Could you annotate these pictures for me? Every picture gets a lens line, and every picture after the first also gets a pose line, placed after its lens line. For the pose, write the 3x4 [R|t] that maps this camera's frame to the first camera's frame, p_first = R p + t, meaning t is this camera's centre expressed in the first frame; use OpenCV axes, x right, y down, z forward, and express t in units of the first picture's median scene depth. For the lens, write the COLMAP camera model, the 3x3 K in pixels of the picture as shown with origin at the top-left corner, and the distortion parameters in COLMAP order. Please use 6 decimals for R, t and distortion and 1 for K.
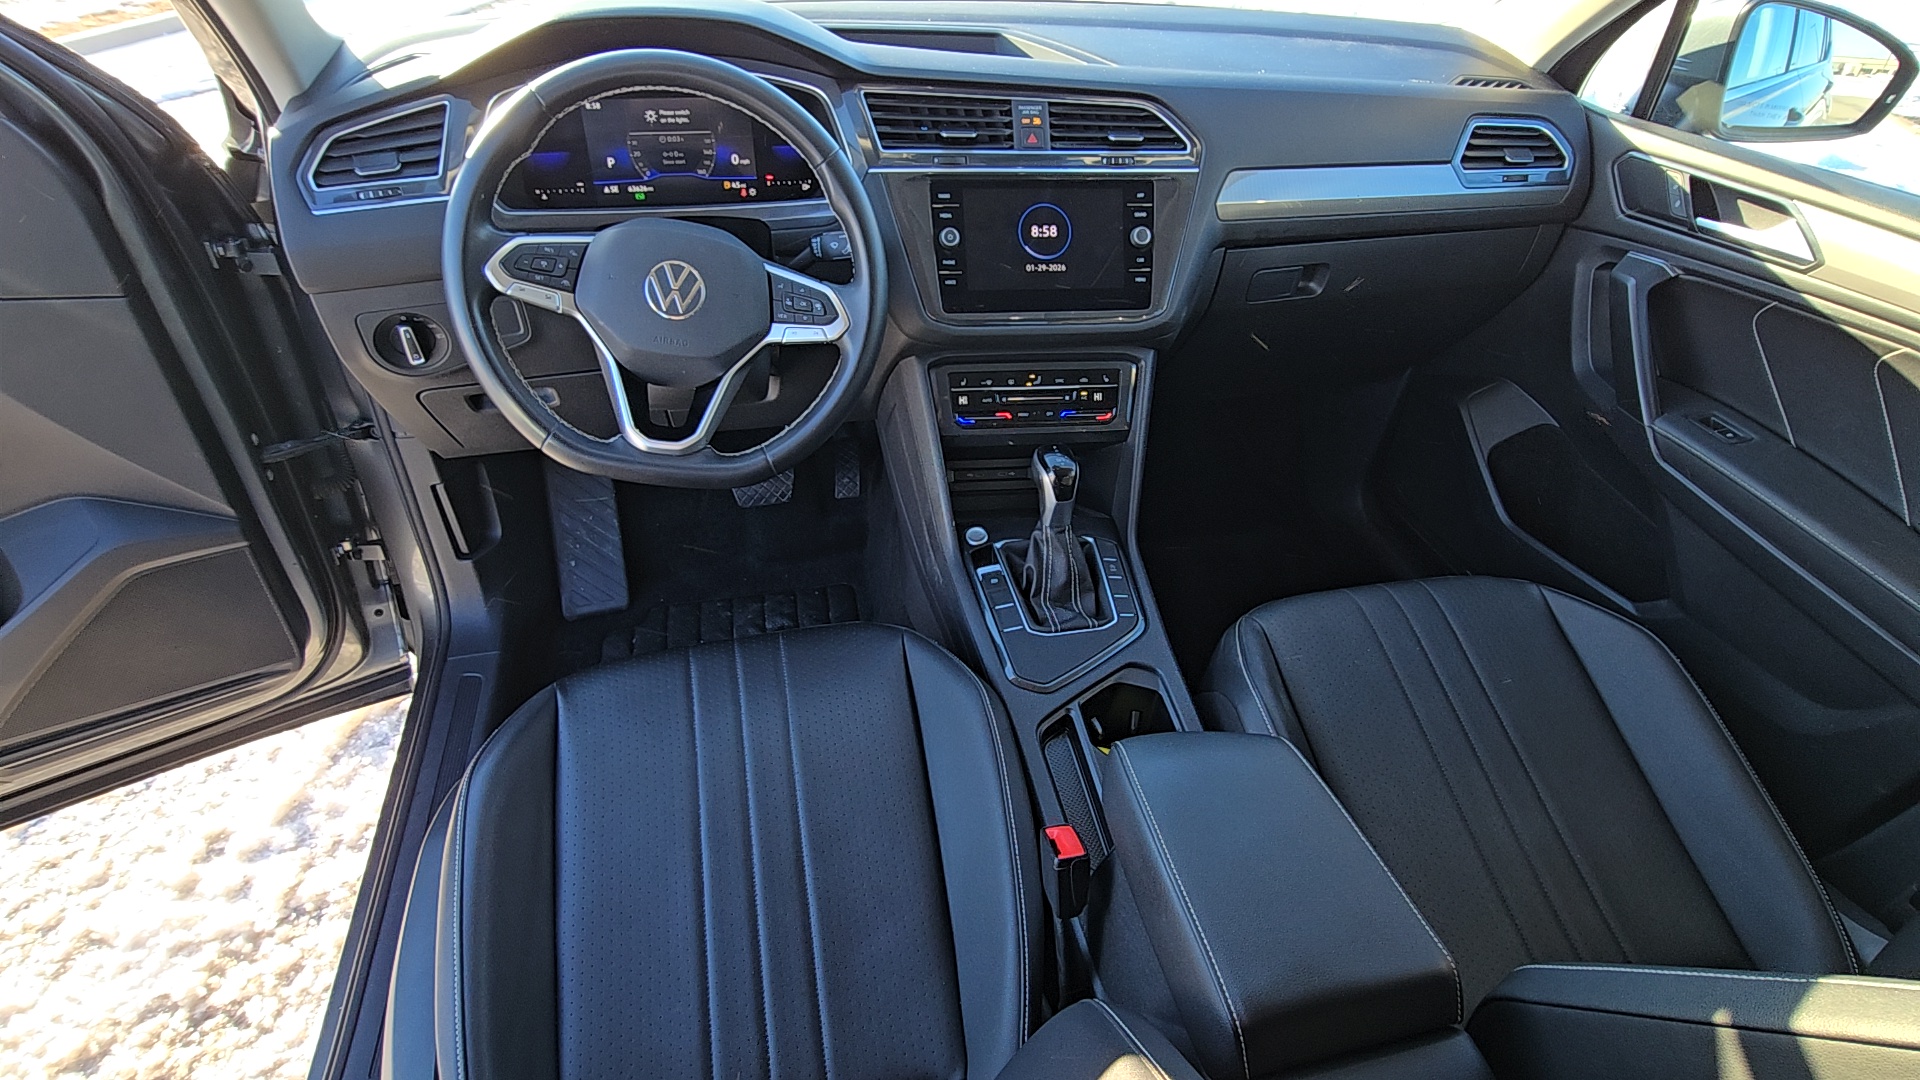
lens RADIAL K [[974.8, 0, 981.1], [0, 974.8, 542.7], [0, 0, 1]] dist [0.003810, 0.001994]
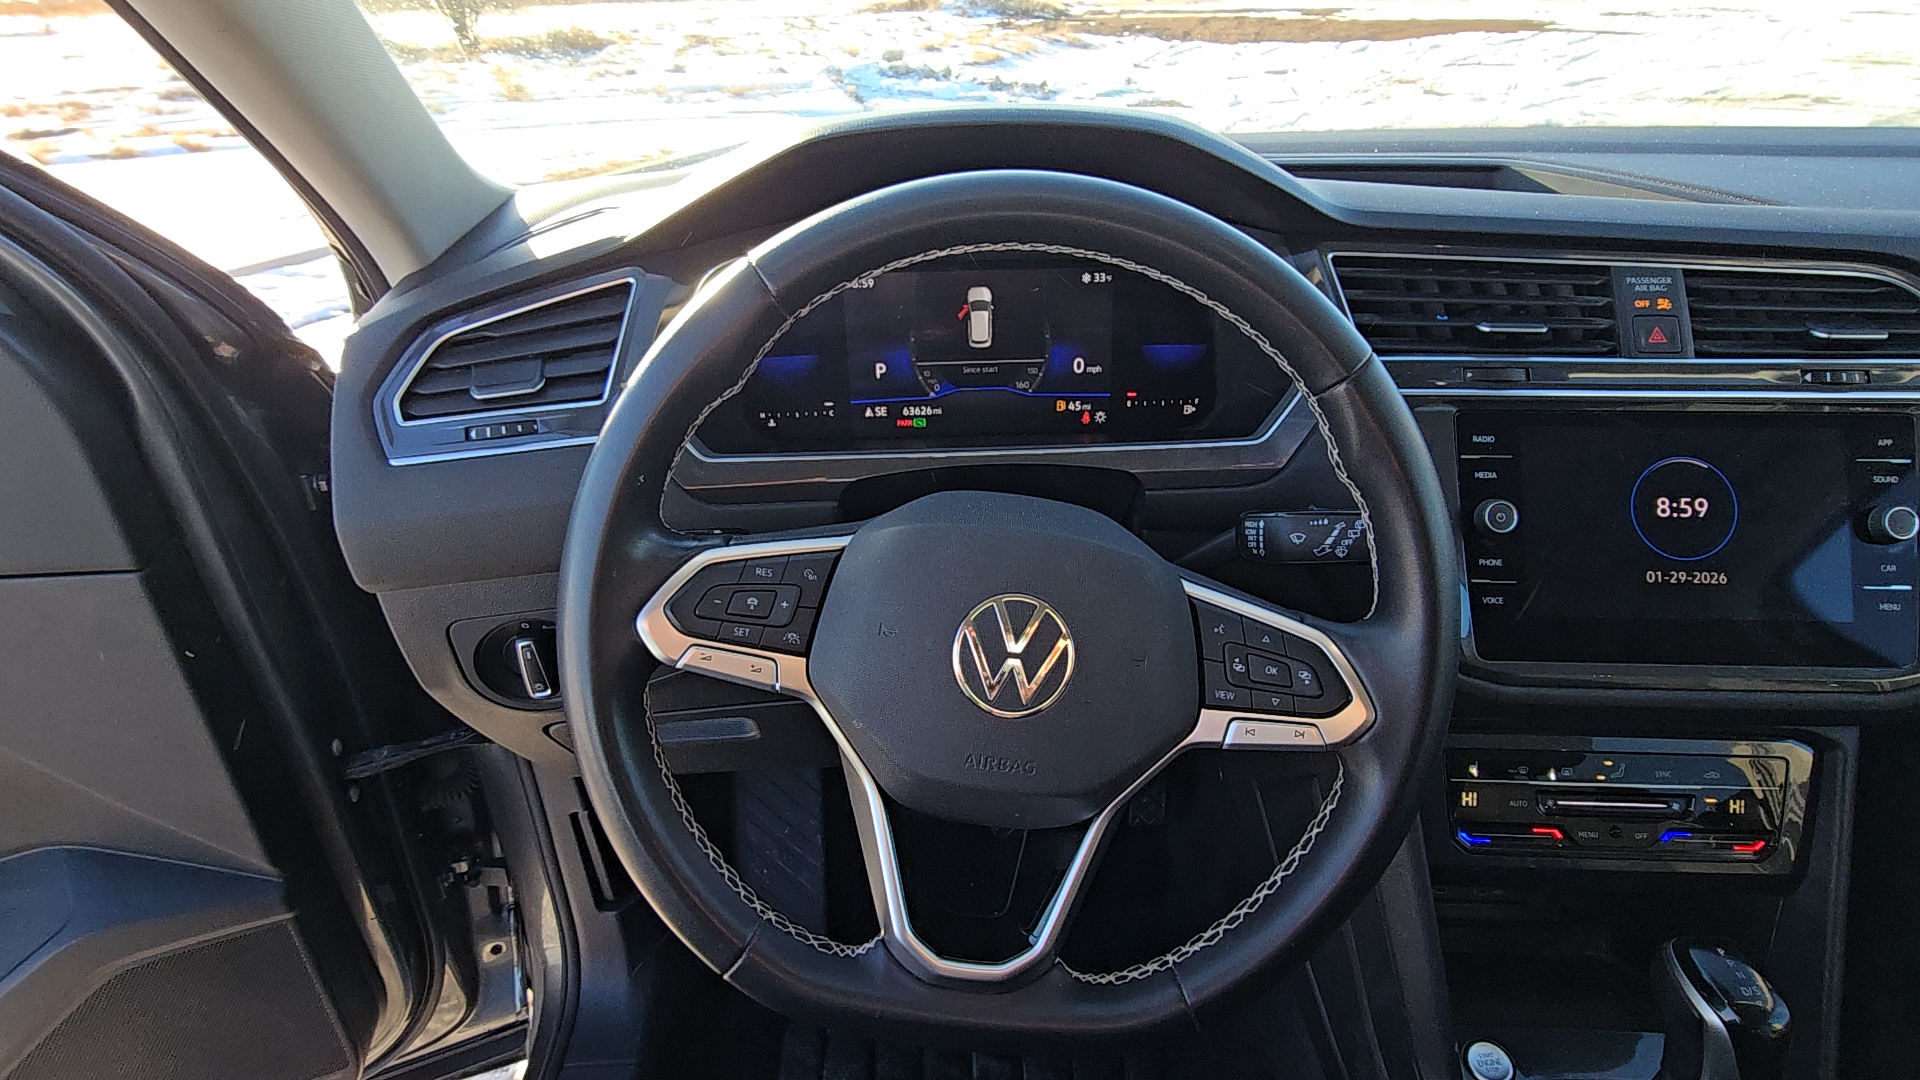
lens RADIAL K [[974.8, 0, 989.5], [0, 974.8, 547.5], [0, 0, 1]] dist [0.003810, 0.001994]
pose [[0.983170, 0.042381, -0.177710, -0.201225], [-0.069051, 0.986770, -0.146687, -0.197746], [0.169142, 0.156489, 0.973089, 0.440577]]
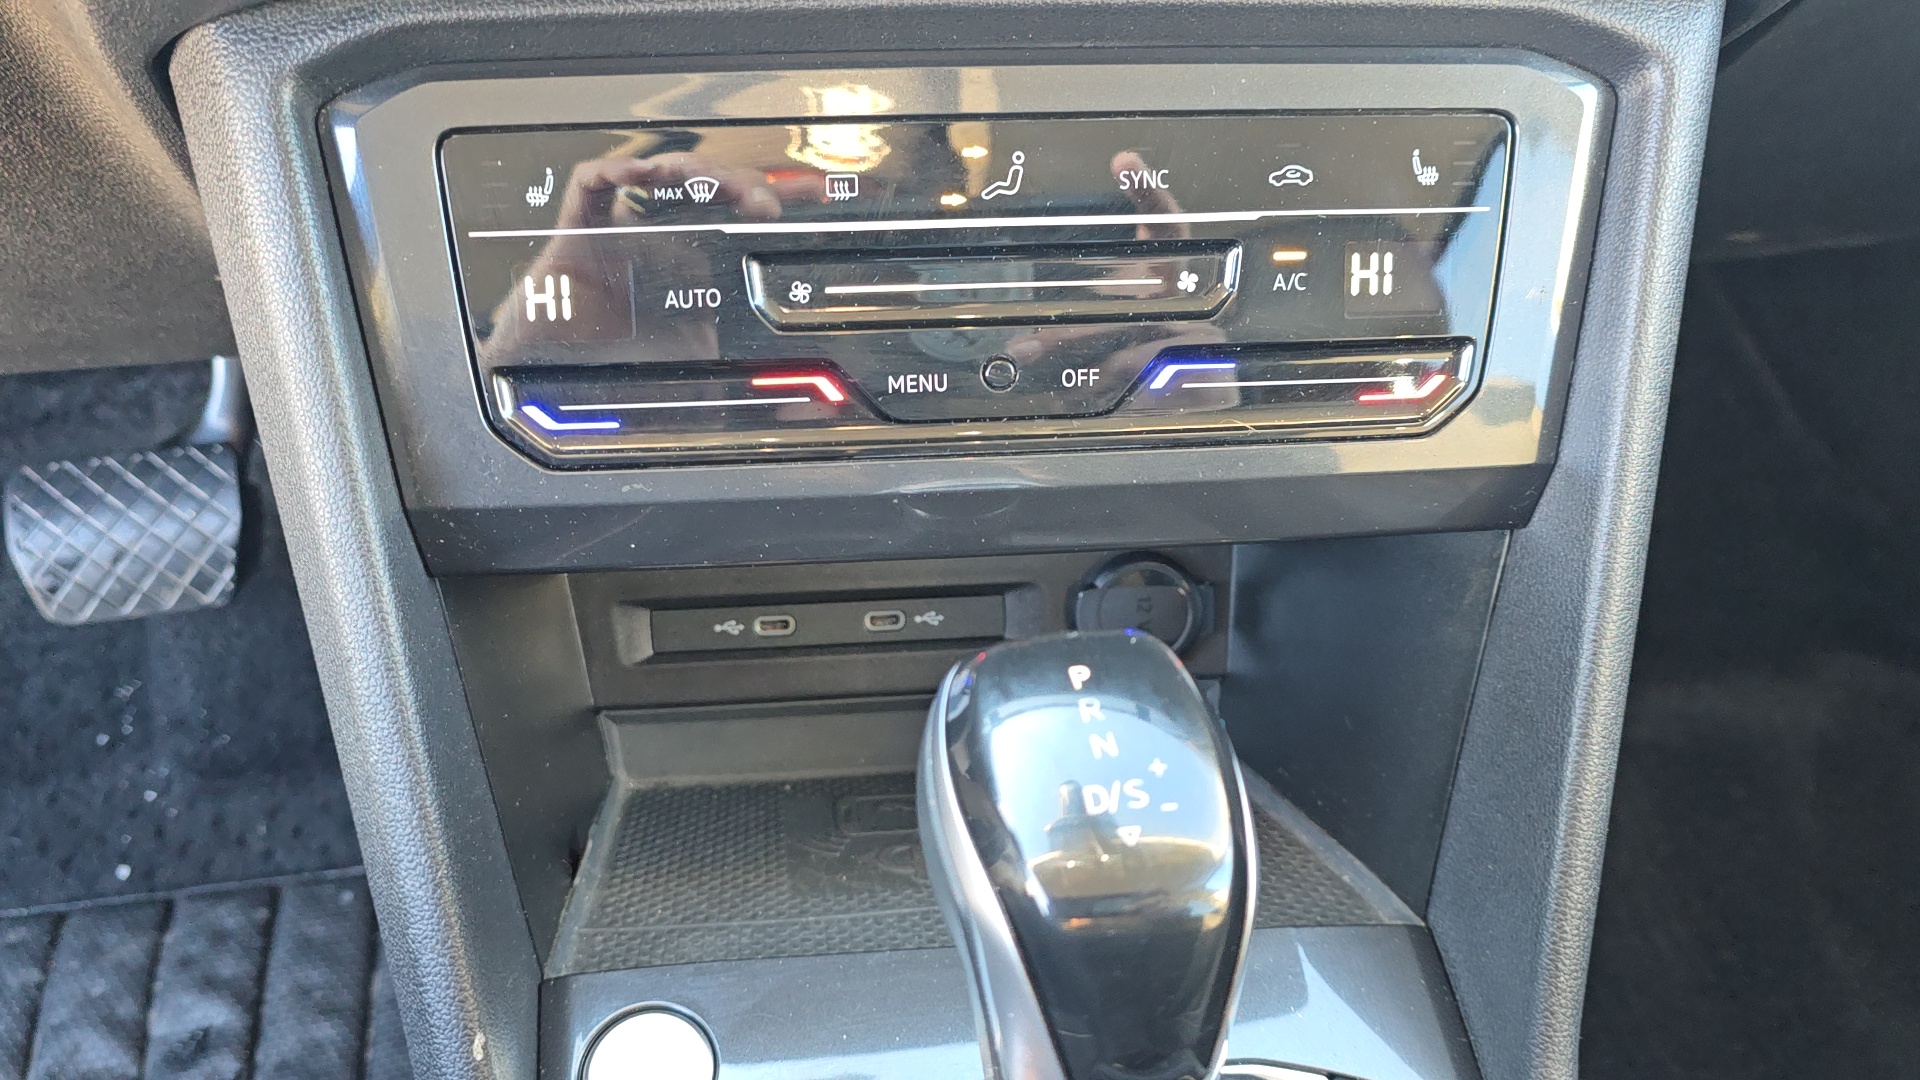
lens RADIAL K [[1611.3, 0, 979.6], [0, 1611.3, 539.3], [0, 0, 1]] dist [0.000613, 0.017963]
pose [[0.999107, 0.010573, -0.040900, 0.069019], [-0.008592, 0.998795, 0.048317, -0.126781], [0.041361, -0.047922, 0.997994, 0.777191]]
